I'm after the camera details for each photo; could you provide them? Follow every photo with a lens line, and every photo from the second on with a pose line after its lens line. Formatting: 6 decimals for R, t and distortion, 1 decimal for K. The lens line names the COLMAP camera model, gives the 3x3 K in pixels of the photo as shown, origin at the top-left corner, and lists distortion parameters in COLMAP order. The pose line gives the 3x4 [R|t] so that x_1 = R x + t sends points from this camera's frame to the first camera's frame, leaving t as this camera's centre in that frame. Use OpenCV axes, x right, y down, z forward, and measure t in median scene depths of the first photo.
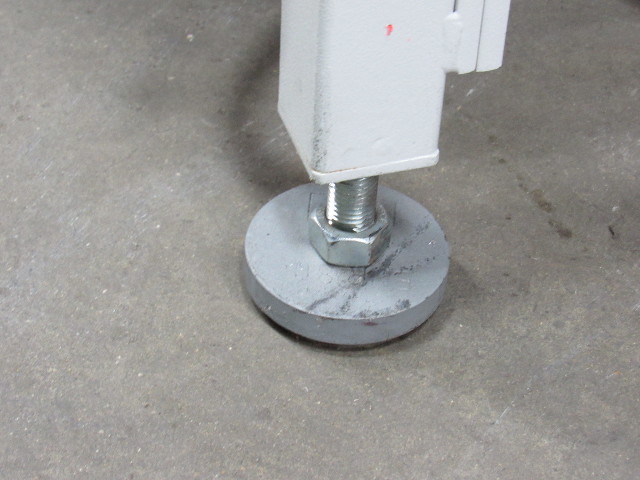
lens RADIAL K [[1546.2, 0, 320.0], [0, 1546.2, 240.0], [0, 0, 1]] dist [-0.044360, -0.232101]
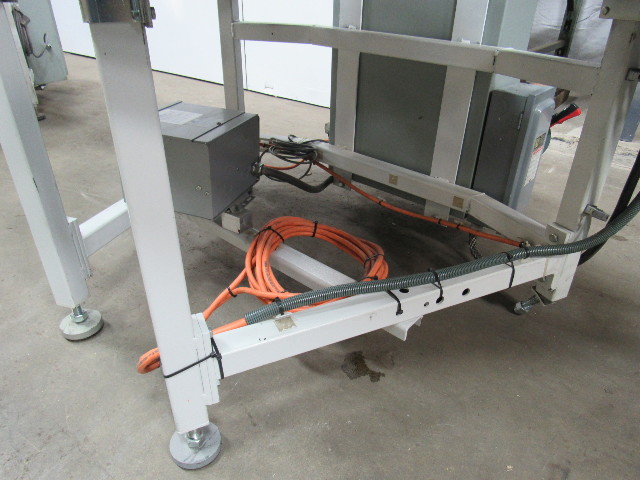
lens RADIAL K [[463.5, 0, 320.0], [0, 463.5, 240.0], [0, 0, 1]] dist [-0.008354, -0.007252]
pose [[0.991096, -0.099415, 0.088574, 0.289421], [0.115184, 0.973855, -0.195803, -0.236105], [-0.066792, 0.204261, 0.976635, -0.324947]]
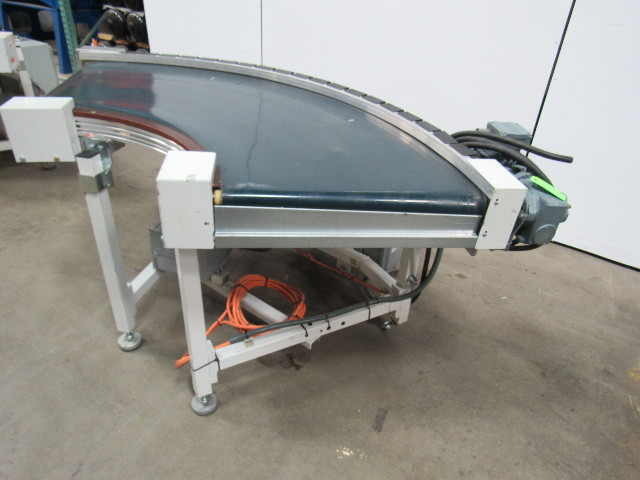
lens RADIAL K [[463.5, 0, 320.0], [0, 463.5, 240.0], [0, 0, 1]] dist [-0.008354, -0.007252]
pose [[0.980959, -0.101561, 0.165546, 0.301812], [0.128421, 0.978631, -0.160590, -0.363159], [-0.145698, 0.178792, 0.973039, -1.636624]]
